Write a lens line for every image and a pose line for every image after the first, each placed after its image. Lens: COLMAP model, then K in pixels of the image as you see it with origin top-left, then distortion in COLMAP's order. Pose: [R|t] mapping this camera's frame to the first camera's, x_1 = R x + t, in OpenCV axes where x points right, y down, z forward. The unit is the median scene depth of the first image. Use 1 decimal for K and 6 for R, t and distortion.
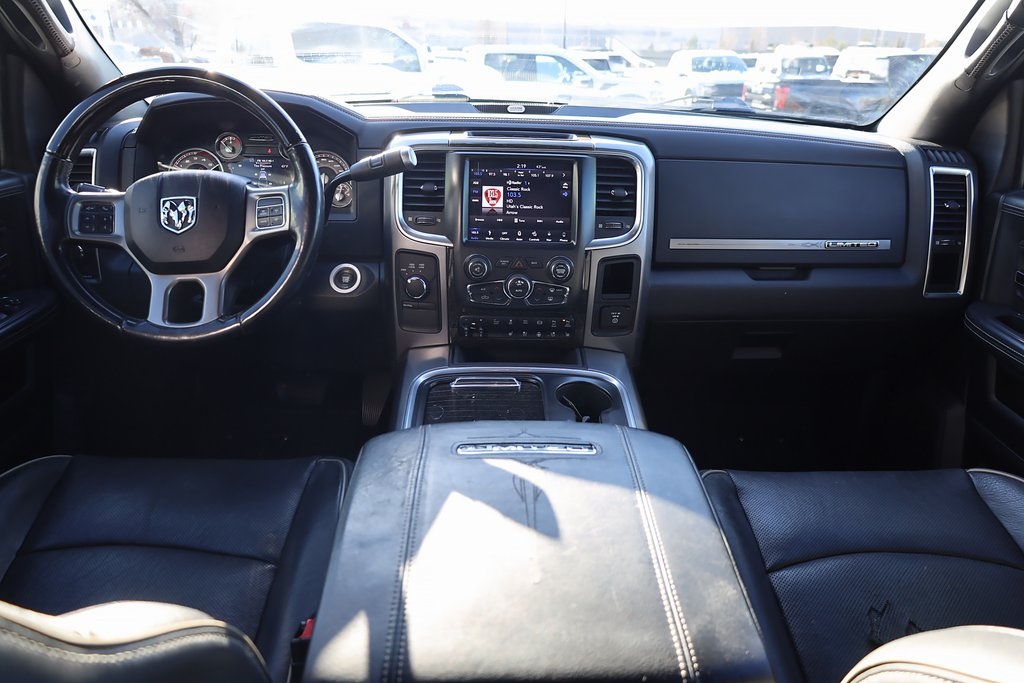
lens RADIAL K [[700.2, 0, 518.3], [0, 700.2, 343.0], [0, 0, 1]] dist [-0.007085, -0.001997]
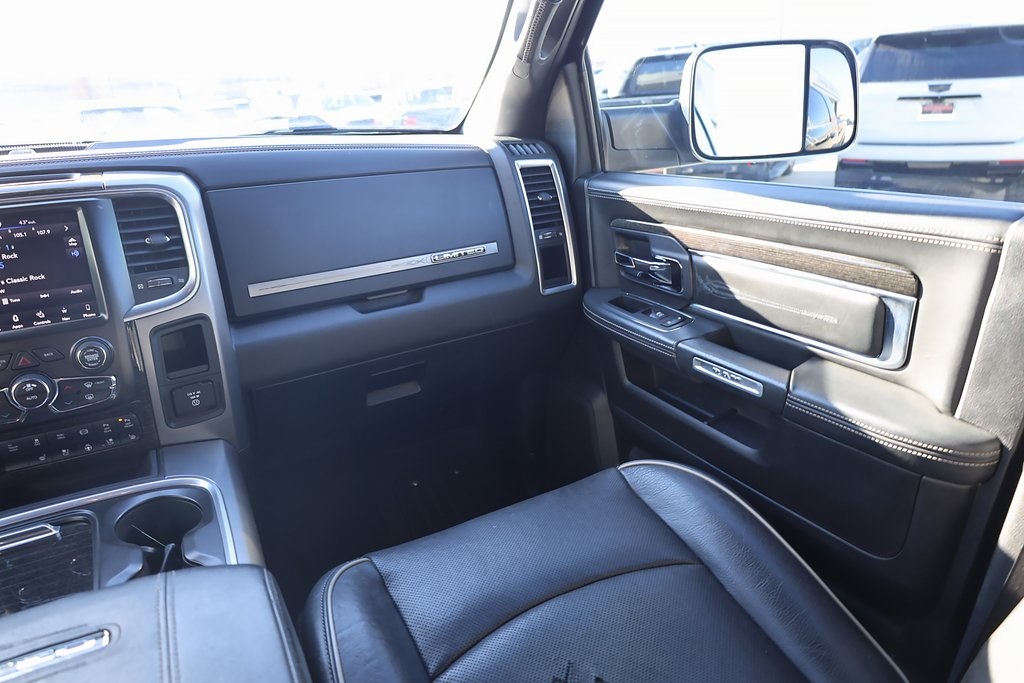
lens RADIAL K [[700.2, 0, 515.4], [0, 700.2, 340.6], [0, 0, 1]] dist [-0.007085, -0.001997]
pose [[0.885387, -0.217454, 0.410856, 0.150282], [0.239725, 0.970837, -0.002767, -0.011812], [-0.398273, 0.100943, 0.911696, 0.158192]]
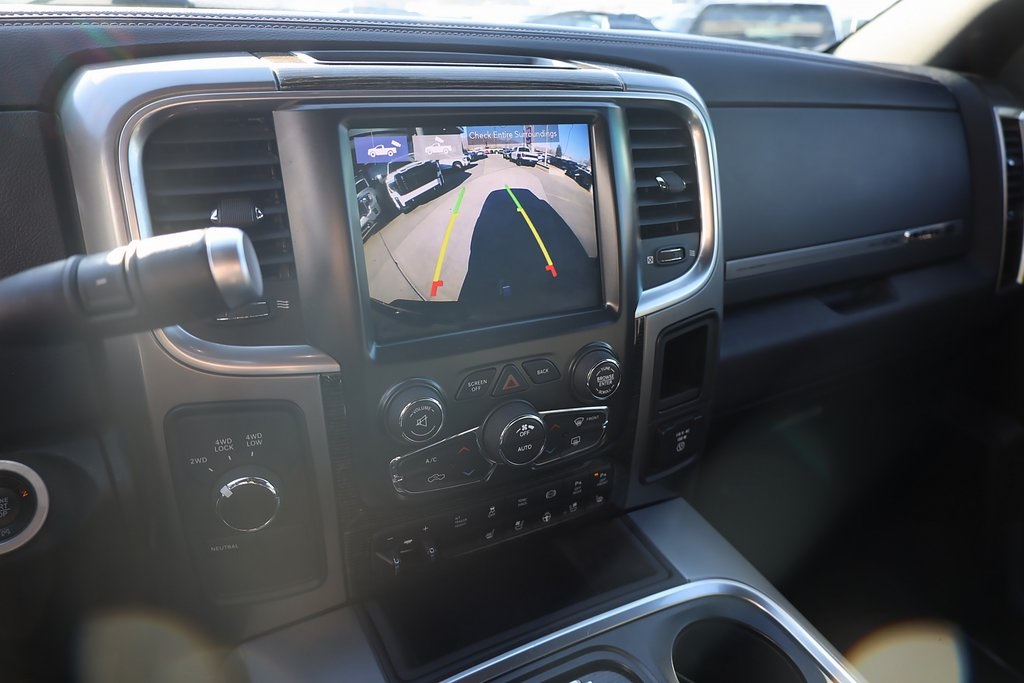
lens RADIAL K [[700.2, 0, 516.6], [0, 700.2, 342.5], [0, 0, 1]] dist [-0.007085, -0.001997]
pose [[0.884630, -0.178038, 0.430967, -0.161306], [0.158041, 0.984013, 0.082104, -0.162971], [-0.438694, -0.004521, 0.898625, 0.619934]]
